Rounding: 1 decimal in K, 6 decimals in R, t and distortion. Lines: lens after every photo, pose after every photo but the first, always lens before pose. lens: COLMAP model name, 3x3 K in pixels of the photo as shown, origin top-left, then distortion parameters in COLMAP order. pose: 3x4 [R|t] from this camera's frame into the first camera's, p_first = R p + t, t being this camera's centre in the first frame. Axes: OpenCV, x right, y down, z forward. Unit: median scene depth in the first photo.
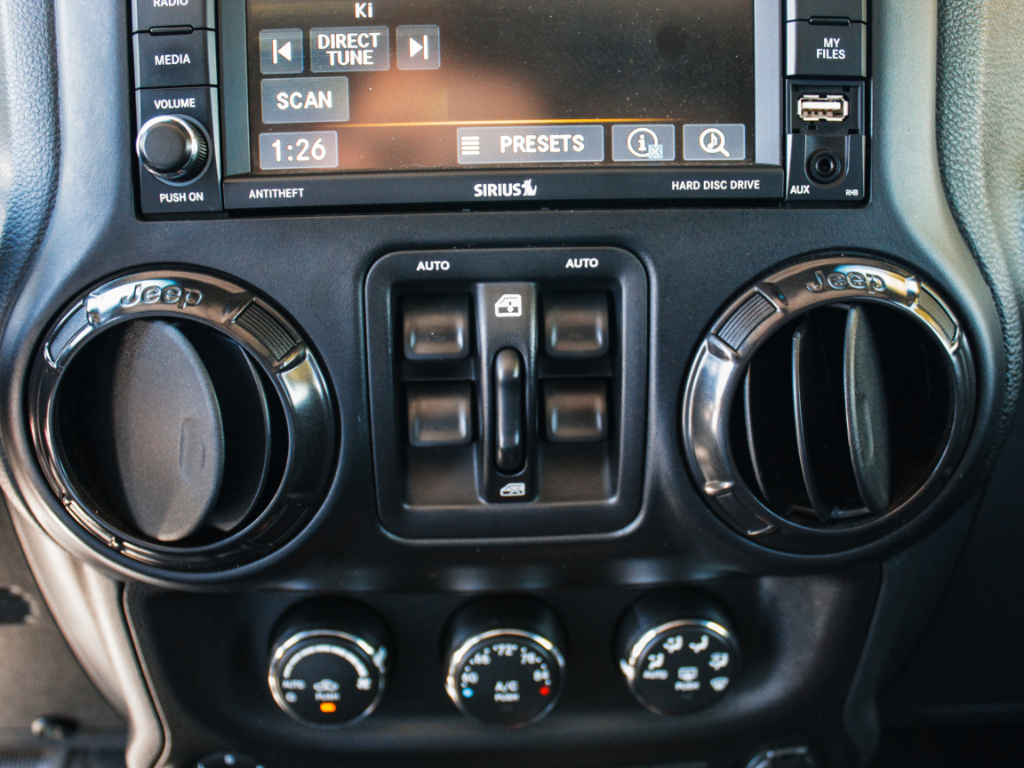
lens RADIAL K [[1110.3, 0, 512.0], [0, 1110.3, 384.0], [0, 0, 1]] dist [-0.148754, 0.191574]
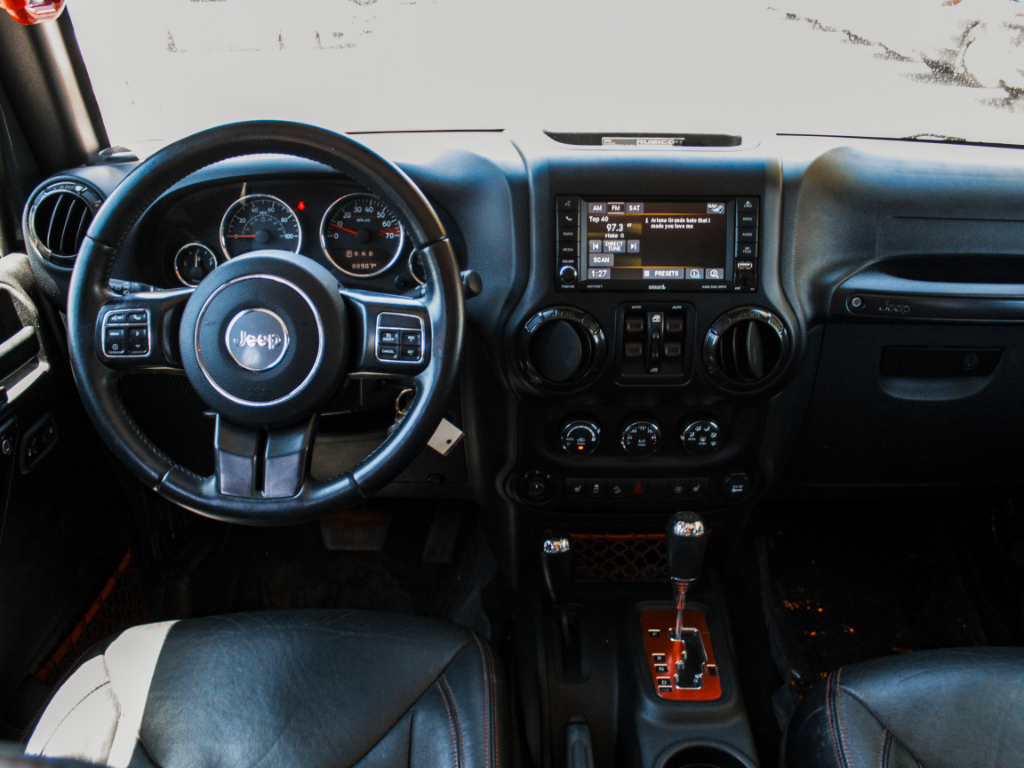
lens RADIAL K [[931.6, 0, 512.0], [0, 931.6, 384.0], [0, 0, 1]] dist [-0.141886, 0.009411]
pose [[0.998311, 0.025095, -0.052400, -0.311042], [-0.022449, 0.998473, 0.050471, 0.001707], [0.053586, -0.049210, 0.997350, -2.073742]]
